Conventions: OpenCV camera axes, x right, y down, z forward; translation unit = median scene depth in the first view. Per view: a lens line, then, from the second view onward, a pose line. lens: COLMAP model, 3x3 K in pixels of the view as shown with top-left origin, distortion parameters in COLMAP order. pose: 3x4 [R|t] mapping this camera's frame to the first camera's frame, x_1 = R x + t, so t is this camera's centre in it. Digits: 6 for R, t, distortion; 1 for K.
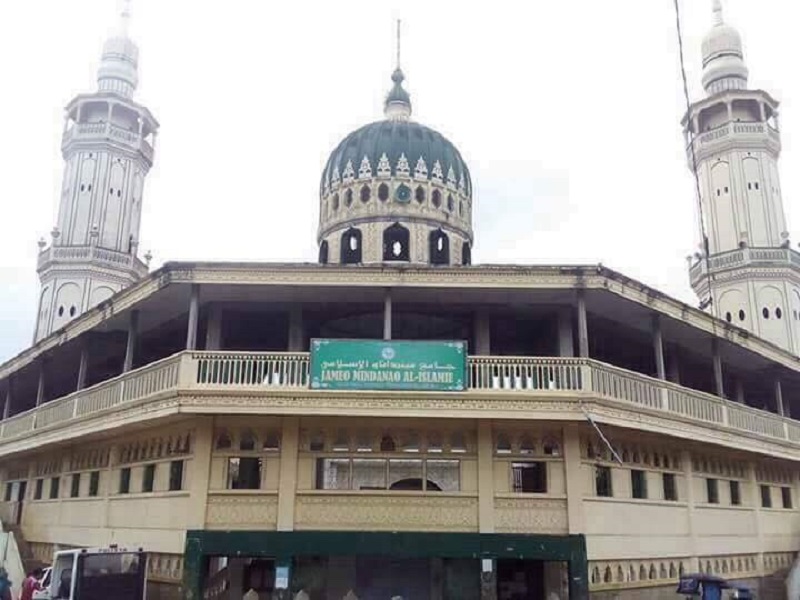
lens RADIAL K [[708.3, 0, 400.0], [0, 708.3, 300.0], [0, 0, 1]] dist [0.158029, -0.268083]
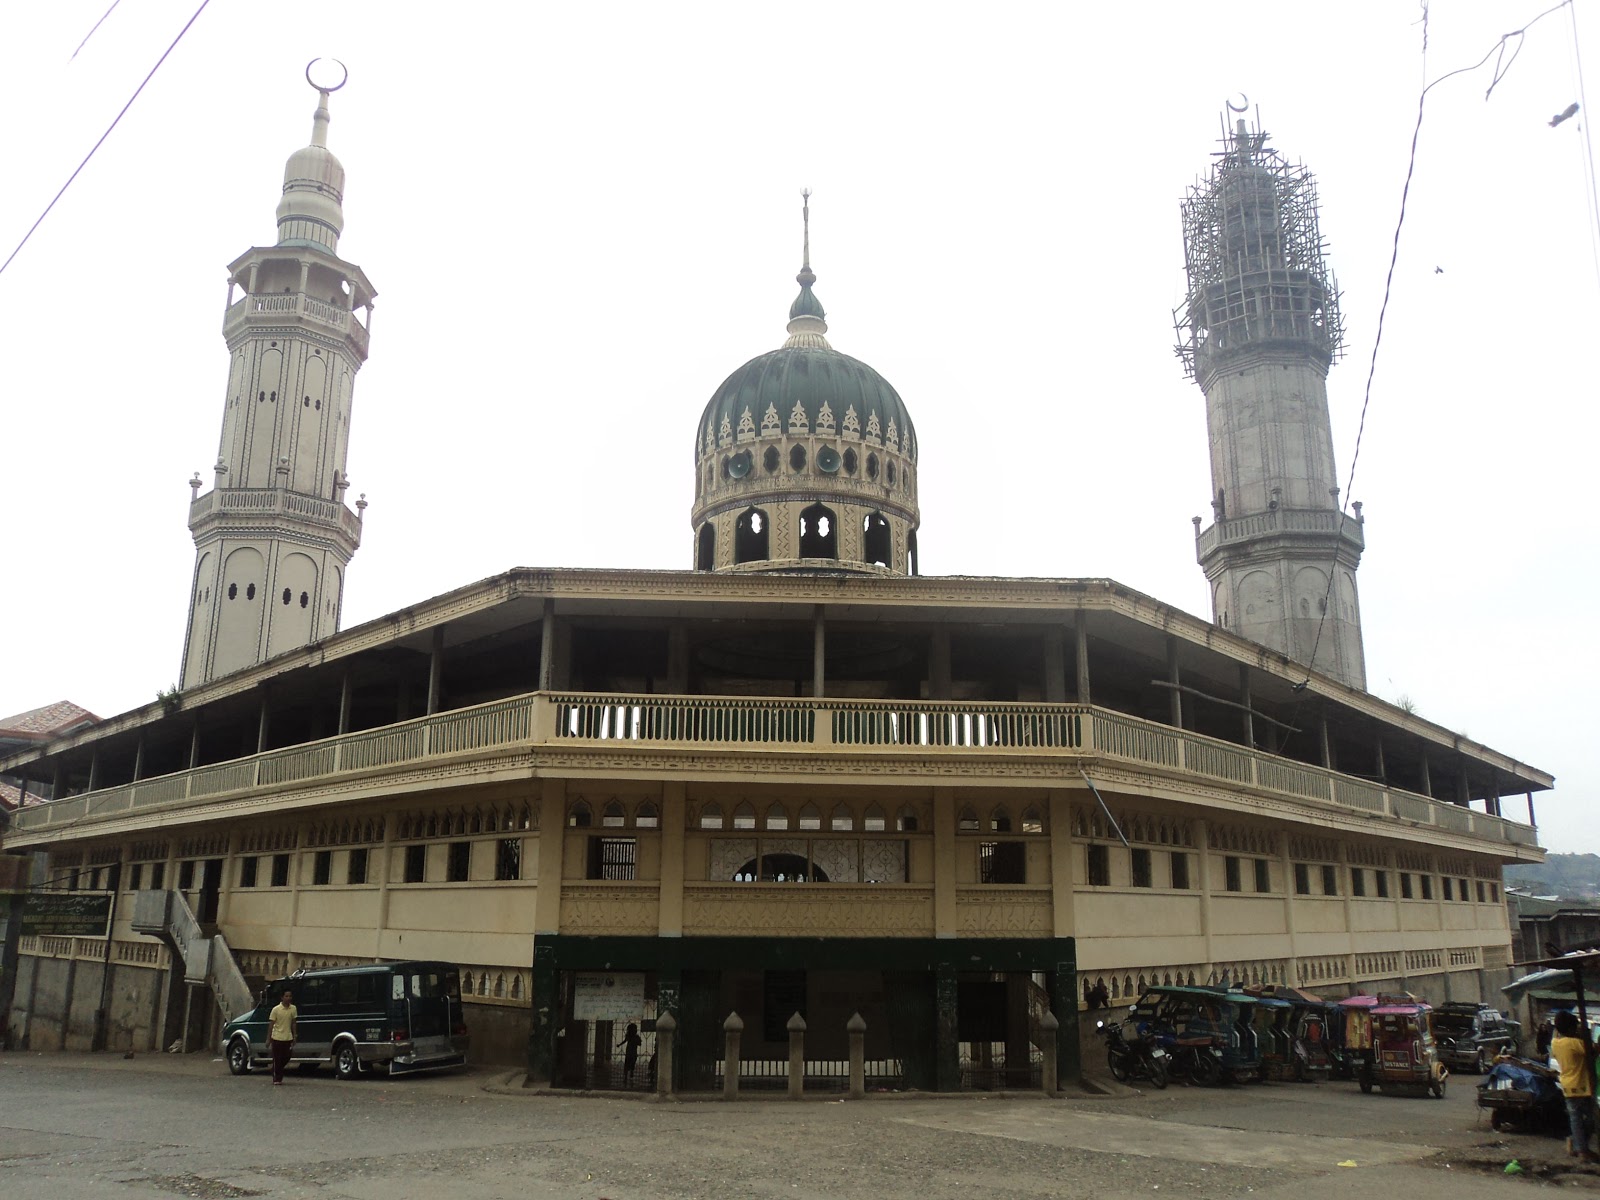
lens RADIAL K [[1178.4, 0, 798.8], [0, 1178.4, 604.4], [0, 0, 1]] dist [-0.028691, 0.003273]
pose [[0.997735, 0.011474, 0.066279, -0.094154], [-0.014080, 0.999141, 0.038980, -0.051626], [-0.065775, -0.039825, 0.997039, -0.146878]]
